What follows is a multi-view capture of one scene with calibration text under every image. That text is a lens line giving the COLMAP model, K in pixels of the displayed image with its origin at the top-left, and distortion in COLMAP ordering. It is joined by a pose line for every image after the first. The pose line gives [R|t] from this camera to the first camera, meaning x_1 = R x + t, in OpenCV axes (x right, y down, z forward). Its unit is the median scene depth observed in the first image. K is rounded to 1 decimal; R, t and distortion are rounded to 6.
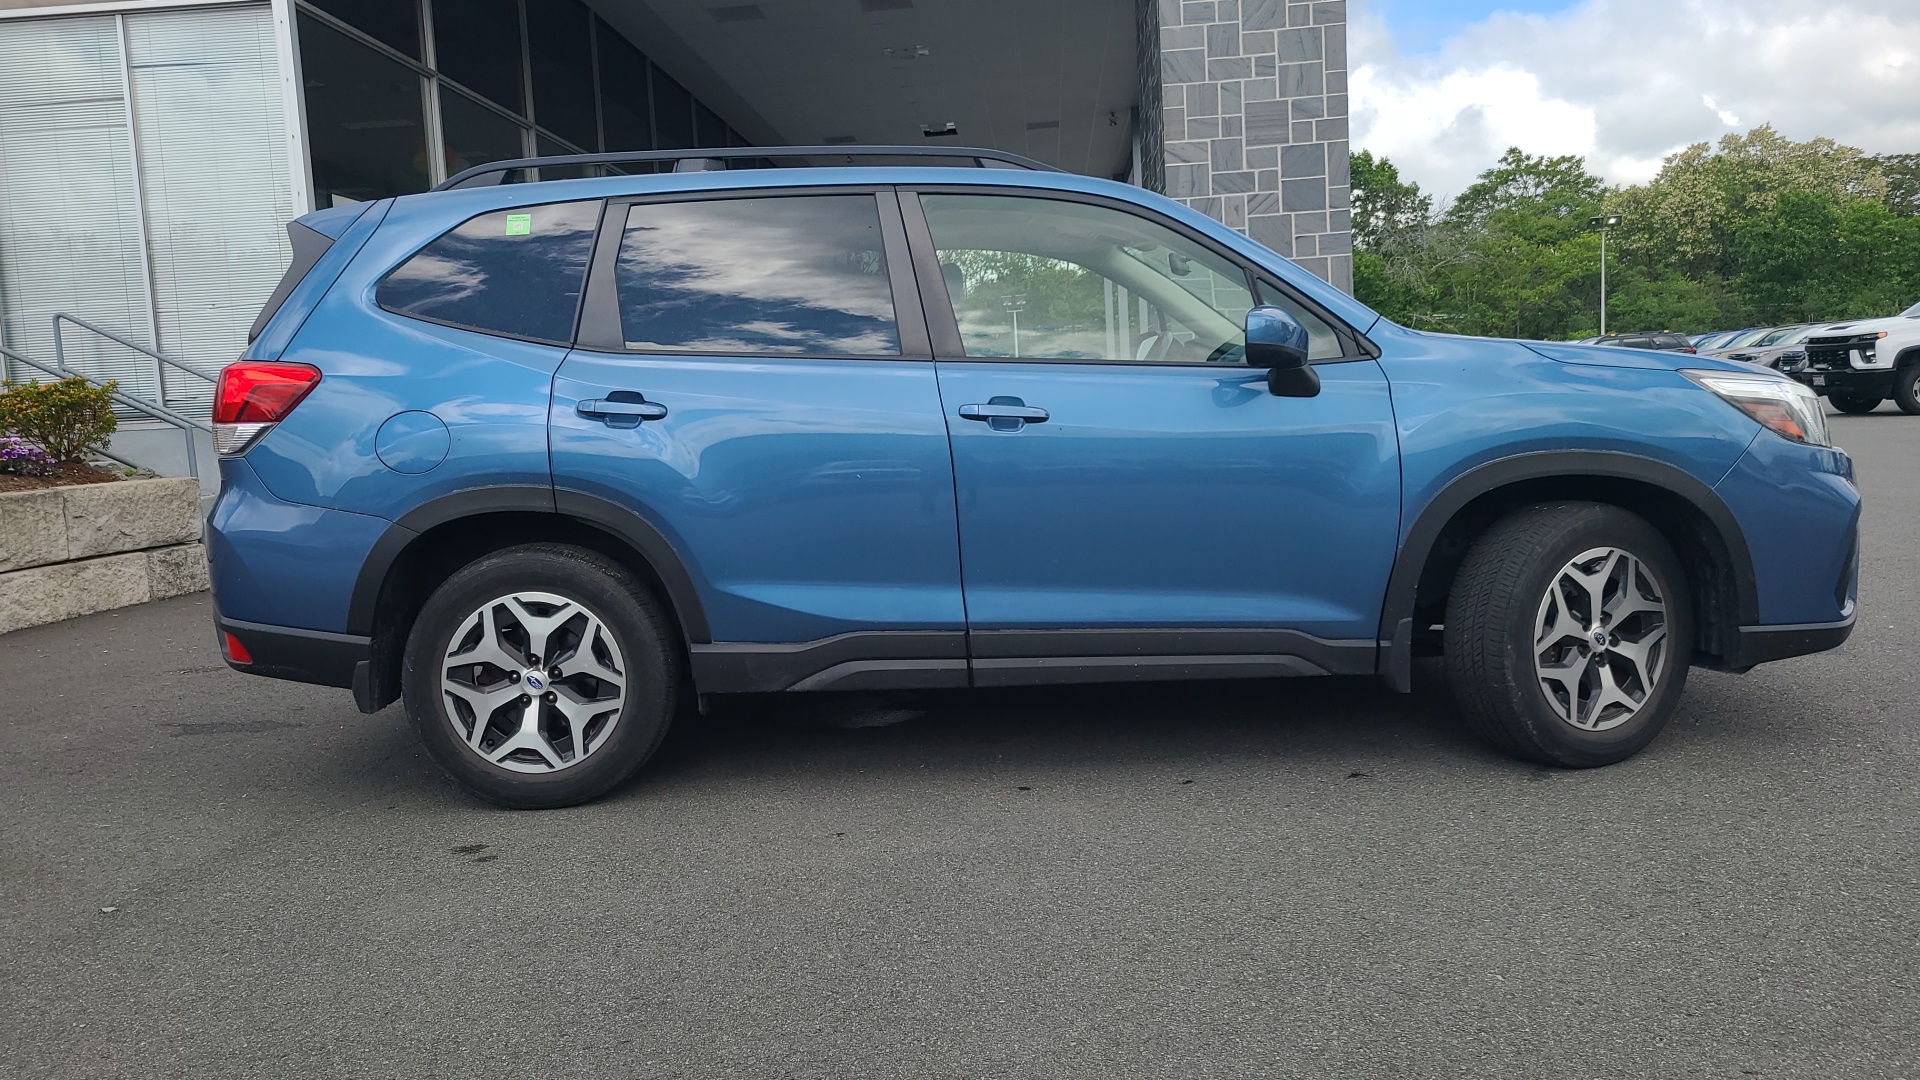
lens RADIAL K [[1481.9, 0, 967.6], [0, 1481.9, 541.9], [0, 0, 1]] dist [0.039146, -0.004134]
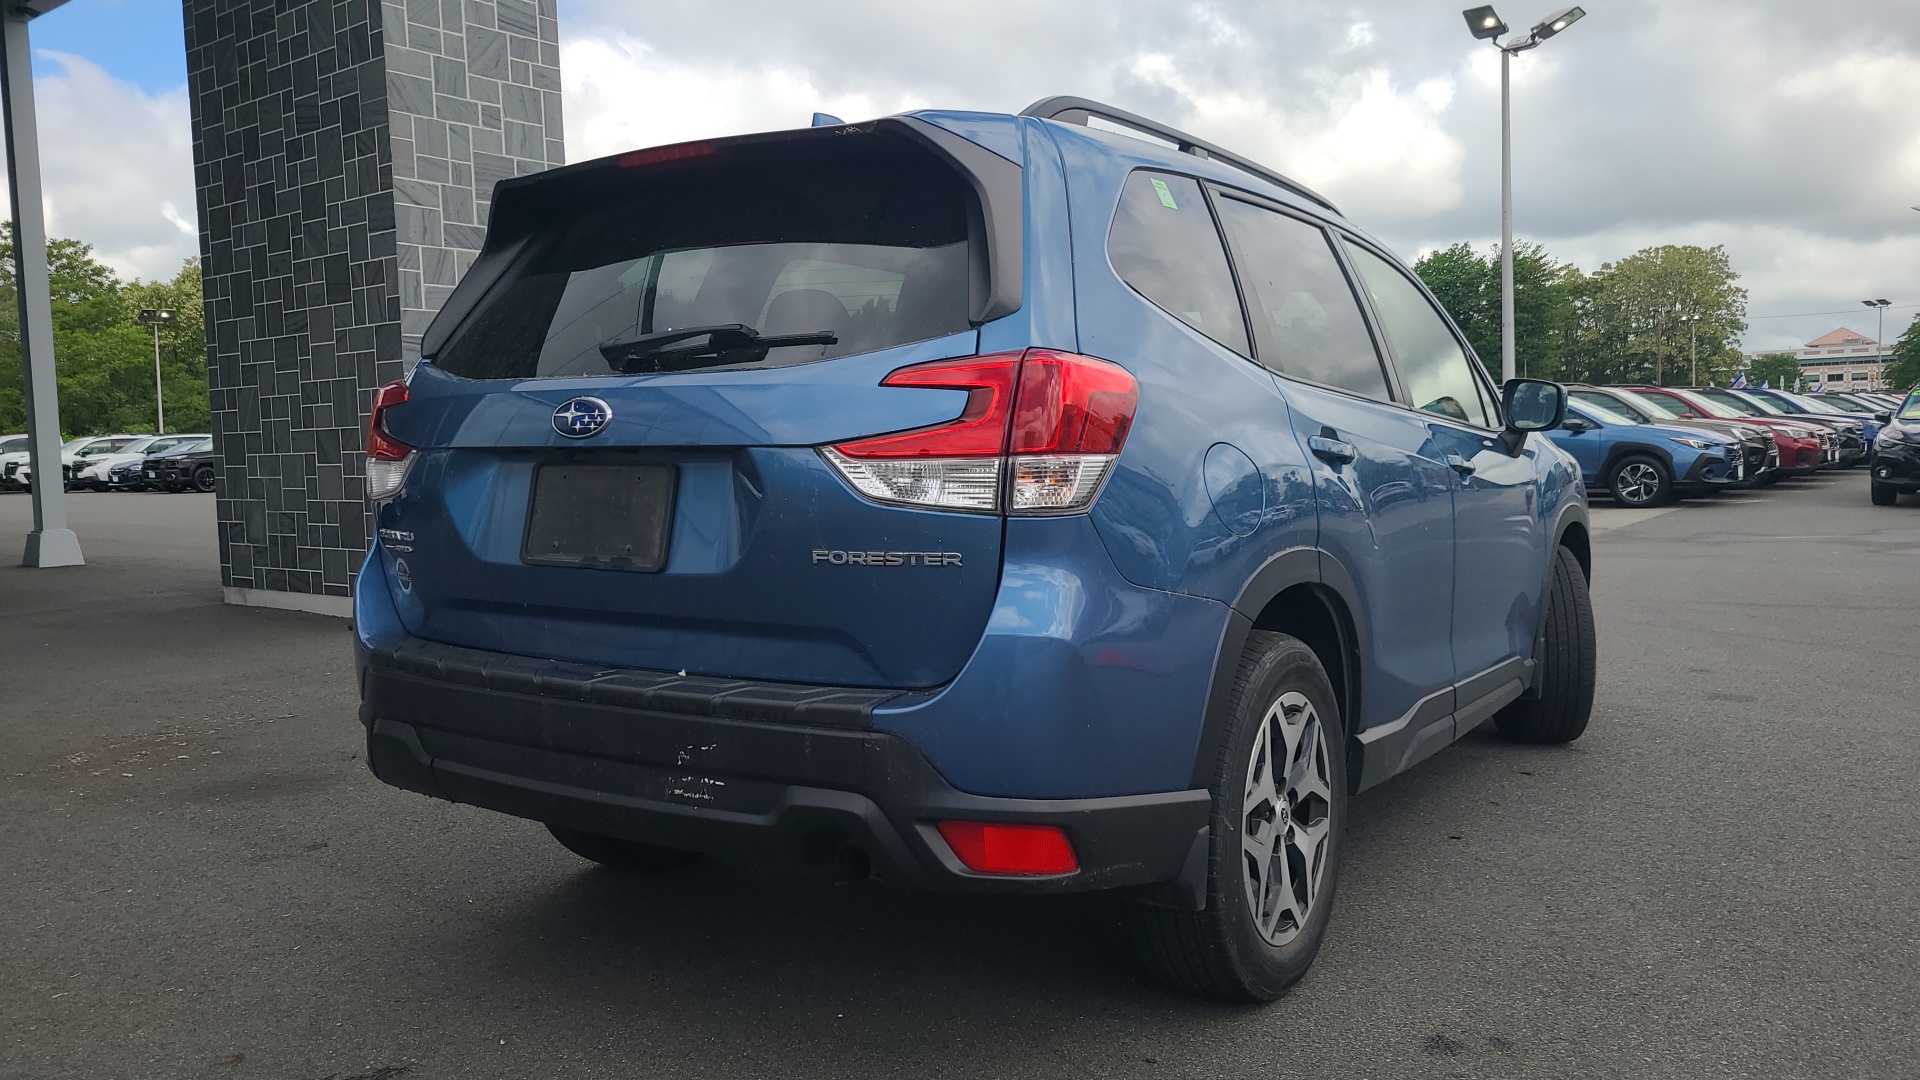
lens RADIAL K [[1435.0, 0, 948.8], [0, 1435.0, 532.1], [0, 0, 1]] dist [0.046876, -0.026504]
pose [[0.542175, -0.012072, 0.840179, -0.973613], [0.074638, 0.996636, -0.033845, -0.033209], [-0.836944, 0.081059, 0.541253, 0.741992]]
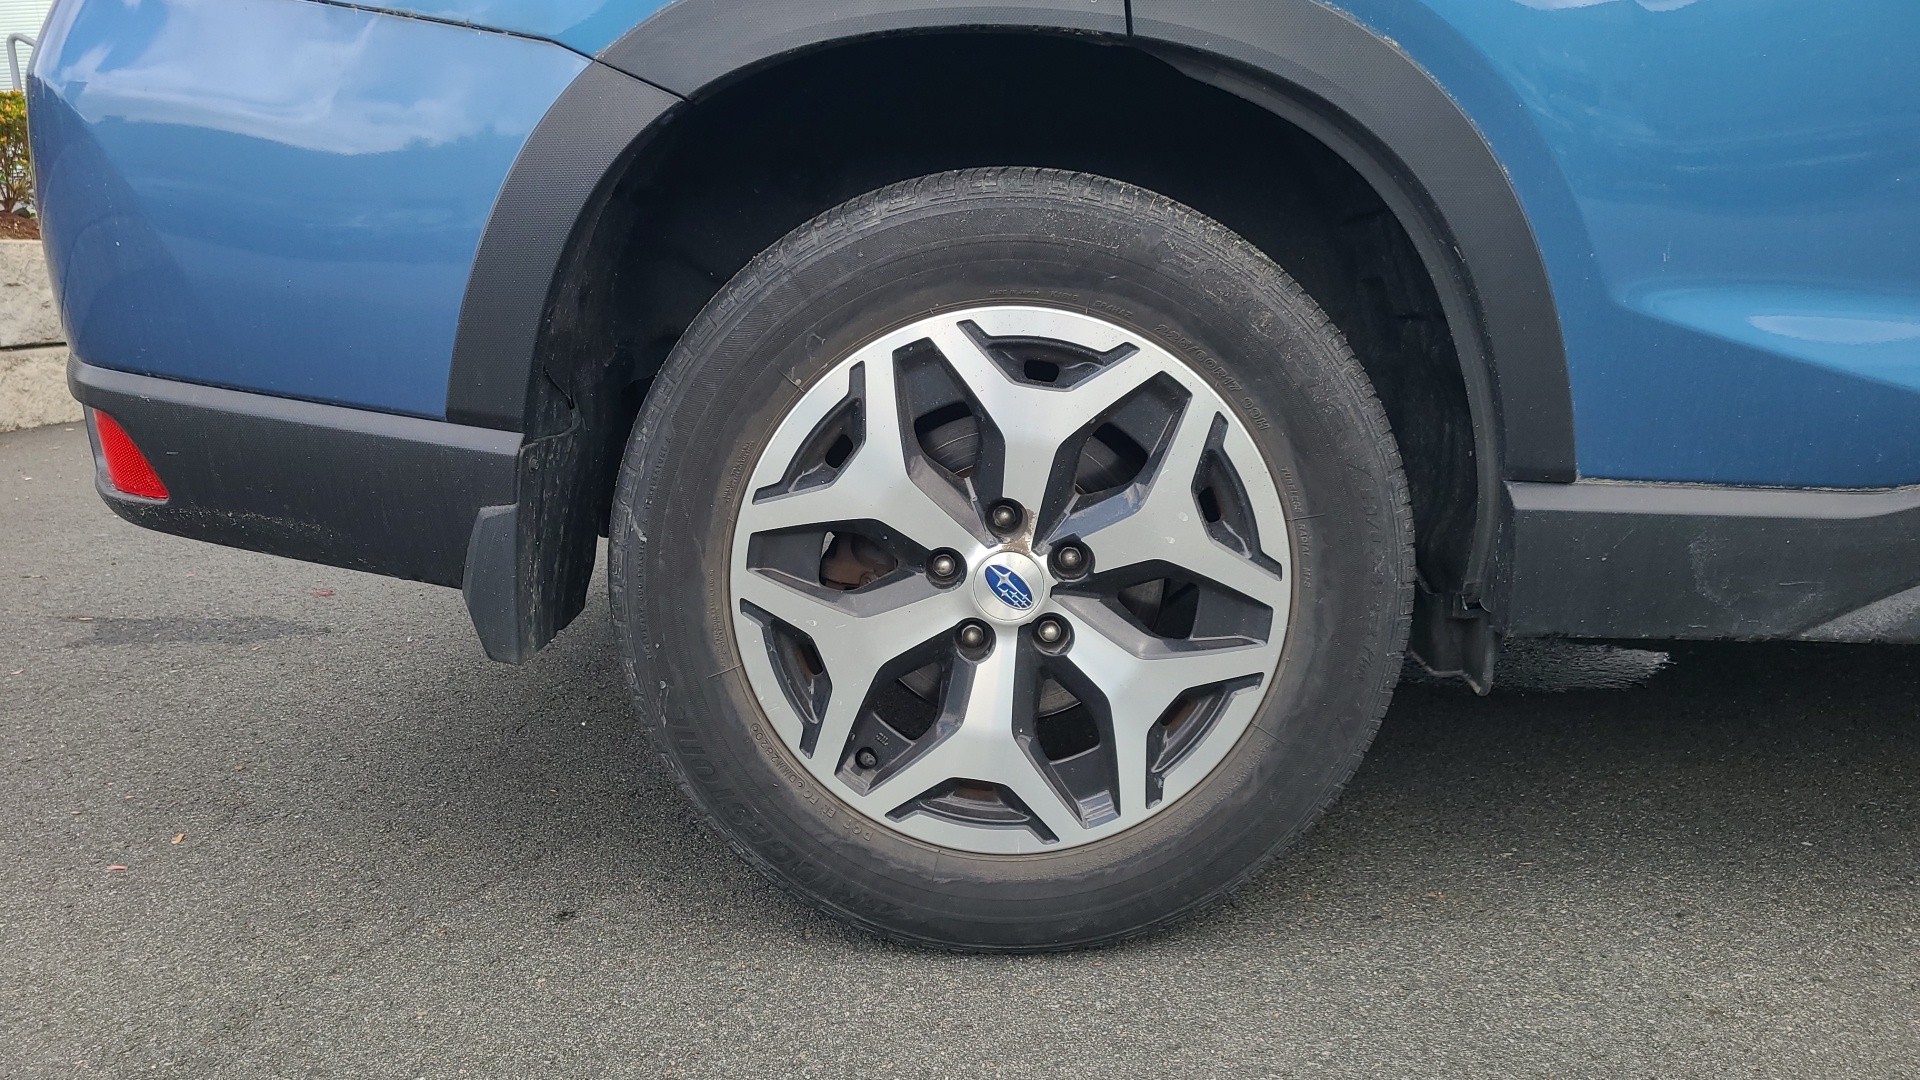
lens RADIAL K [[1435.0, 0, 952.3], [0, 1435.0, 532.0], [0, 0, 1]] dist [0.046876, -0.026504]
pose [[0.999413, 0.028240, -0.019385, -0.297311], [-0.026470, 0.995929, 0.086165, 0.055437], [0.021739, -0.085601, 0.996092, 0.682351]]
